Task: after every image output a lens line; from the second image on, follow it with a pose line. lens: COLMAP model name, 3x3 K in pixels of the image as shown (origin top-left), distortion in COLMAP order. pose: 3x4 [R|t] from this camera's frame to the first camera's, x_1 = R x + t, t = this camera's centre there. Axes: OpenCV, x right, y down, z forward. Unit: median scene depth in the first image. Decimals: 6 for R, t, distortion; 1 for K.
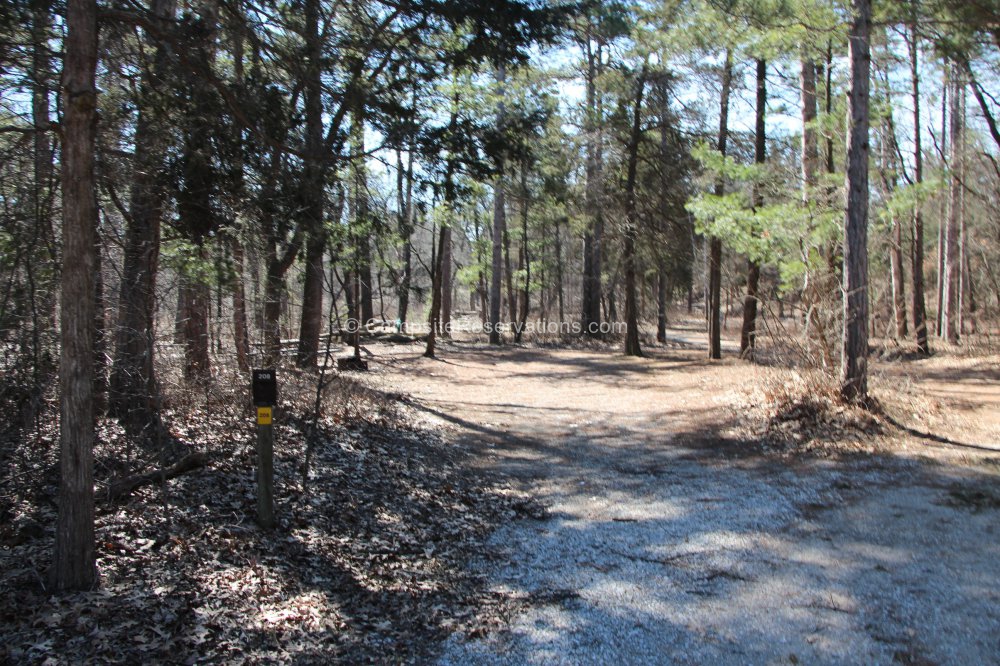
lens RADIAL K [[822.9, 0, 500.0], [0, 822.9, 333.0], [0, 0, 1]] dist [-0.182773, 0.152969]
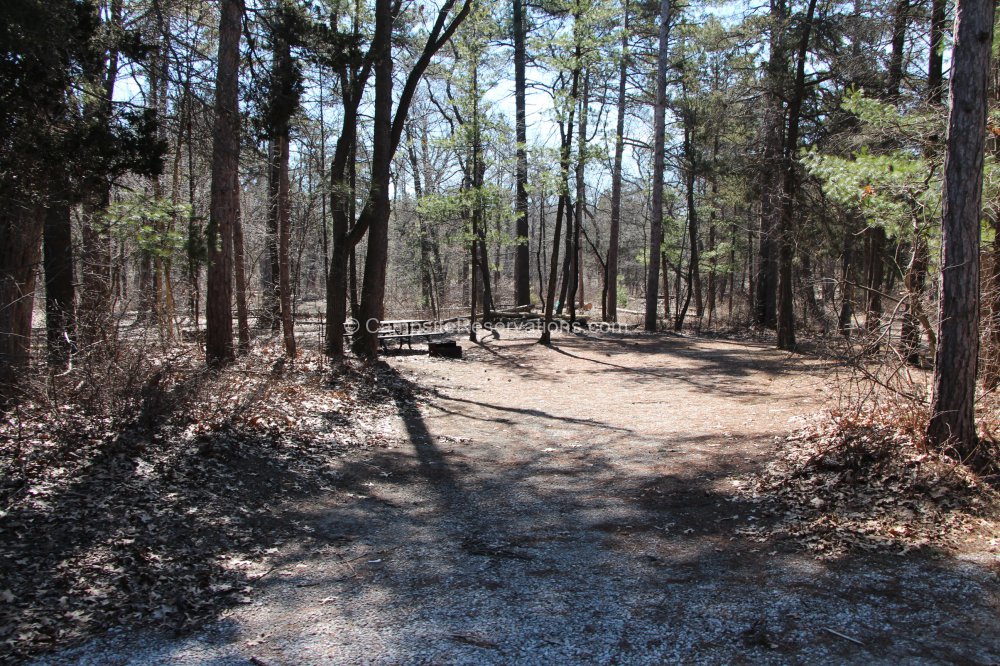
lens RADIAL K [[822.9, 0, 500.0], [0, 822.9, 333.0], [0, 0, 1]] dist [-0.182773, 0.152969]
pose [[0.962650, 0.029813, -0.269103, 0.264110], [-0.023791, 0.999389, 0.025614, -0.011015], [0.269702, -0.018255, 0.962771, 0.302418]]
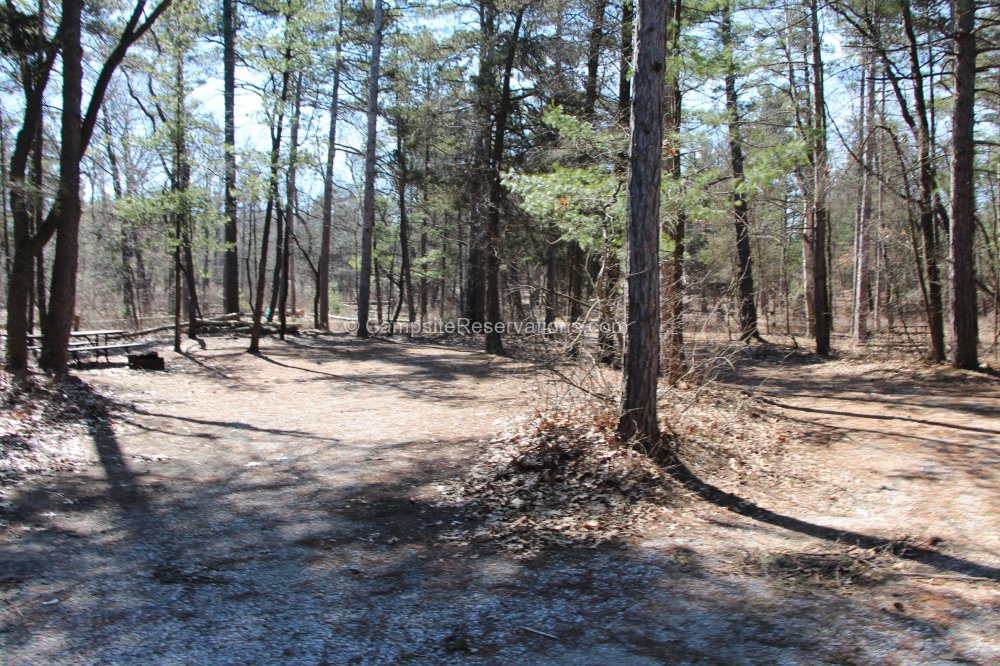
lens RADIAL K [[822.9, 0, 500.0], [0, 822.9, 333.0], [0, 0, 1]] dist [-0.182773, 0.152969]
pose [[0.997323, 0.012040, 0.072126, 0.274245], [-0.012899, 0.999851, 0.011456, -0.012747], [-0.071978, -0.012356, 0.997330, 0.311489]]
